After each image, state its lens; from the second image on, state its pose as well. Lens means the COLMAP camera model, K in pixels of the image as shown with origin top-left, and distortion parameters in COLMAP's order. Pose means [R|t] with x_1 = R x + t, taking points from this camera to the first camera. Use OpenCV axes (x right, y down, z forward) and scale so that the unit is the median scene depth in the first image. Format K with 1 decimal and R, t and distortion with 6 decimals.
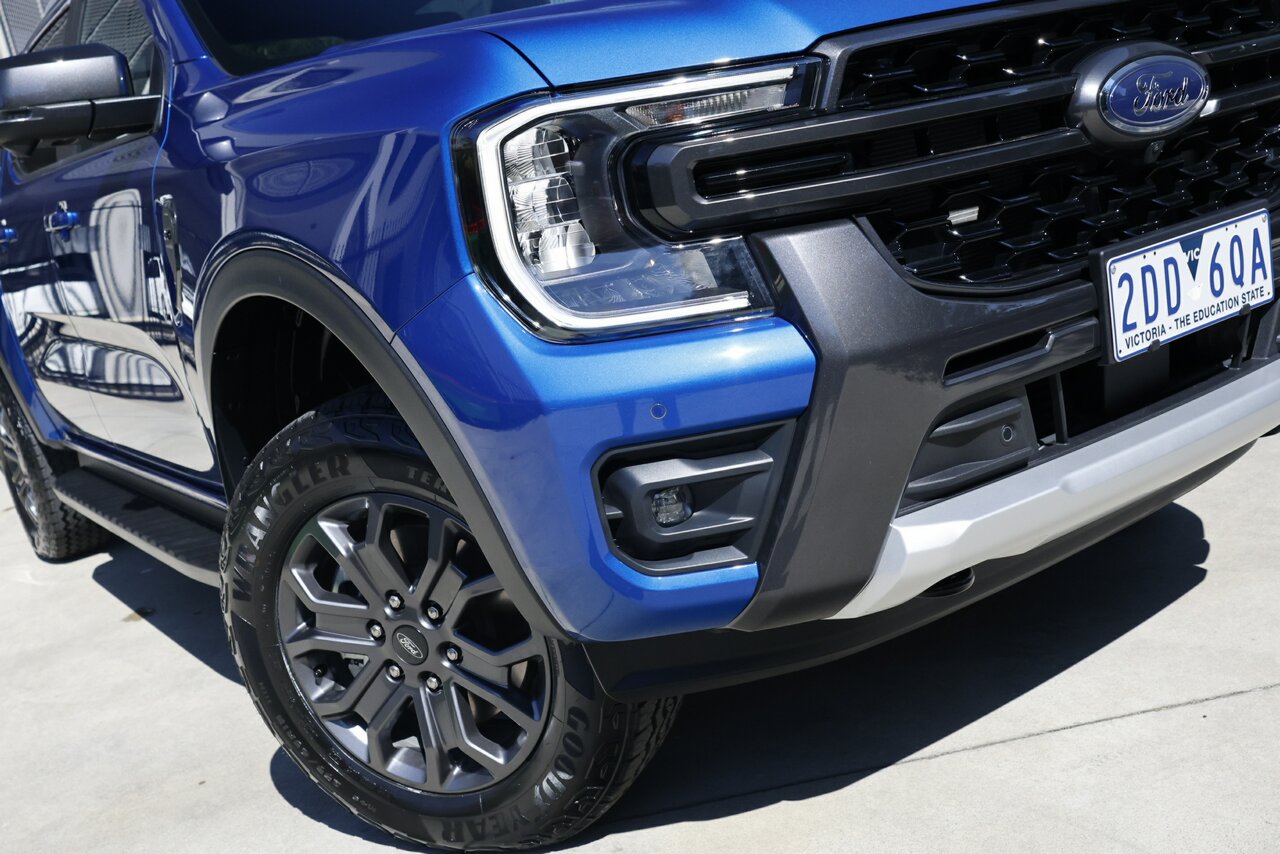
lens RADIAL K [[1331.5, 0, 640.0], [0, 1331.5, 427.0], [0, 0, 1]] dist [-0.013312, -0.010997]
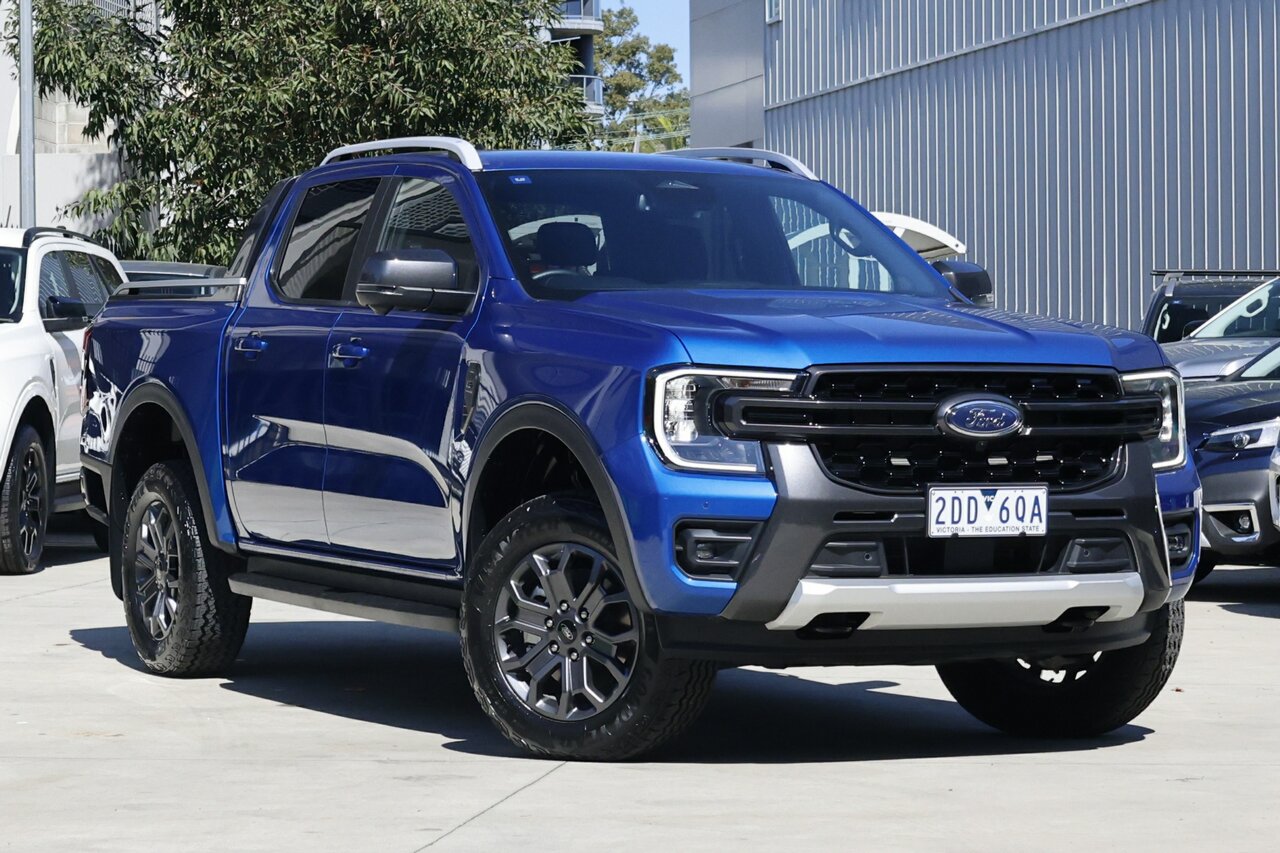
lens RADIAL K [[4421.7, 0, 640.0], [0, 4421.7, 426.5], [0, 0, 1]] dist [-0.247468, -1.736007]
pose [[0.968056, 0.199277, -0.152168, 0.907808], [-0.221944, 0.963407, -0.150289, 0.900614], [0.116651, 0.179261, 0.976861, -5.698640]]
